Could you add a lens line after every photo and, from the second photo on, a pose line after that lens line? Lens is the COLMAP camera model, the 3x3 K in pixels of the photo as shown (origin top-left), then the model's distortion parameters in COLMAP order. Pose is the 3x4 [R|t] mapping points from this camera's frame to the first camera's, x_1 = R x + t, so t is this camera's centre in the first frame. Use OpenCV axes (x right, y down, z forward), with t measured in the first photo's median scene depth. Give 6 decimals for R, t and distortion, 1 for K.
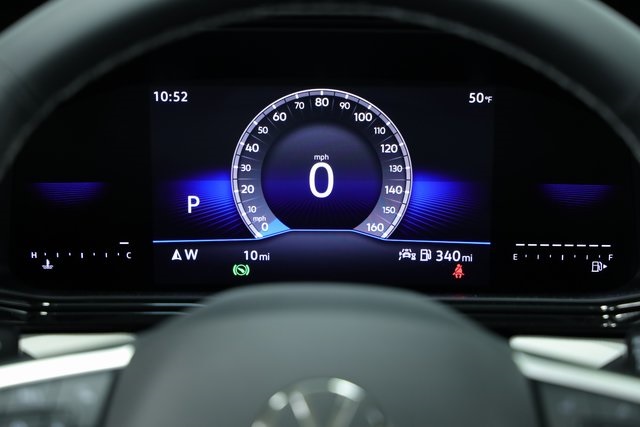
lens RADIAL K [[1807.1, 0, 319.6], [0, 1807.1, 213.0], [0, 0, 1]] dist [0.577357, 0.000000]
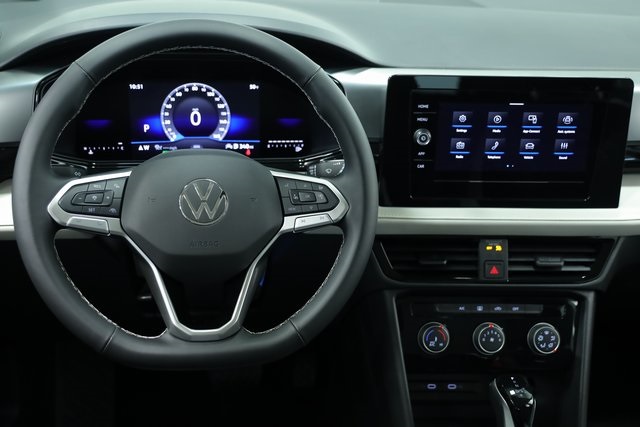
lens RADIAL K [[810.1, 0, 318.2], [0, 810.1, 216.3], [0, 0, 1]] dist [0.109710, 0.000000]
pose [[0.985778, -0.034805, 0.164406, -0.023049], [0.025044, 0.997819, 0.061075, 0.056938], [-0.166173, -0.056089, 0.984500, -0.215271]]
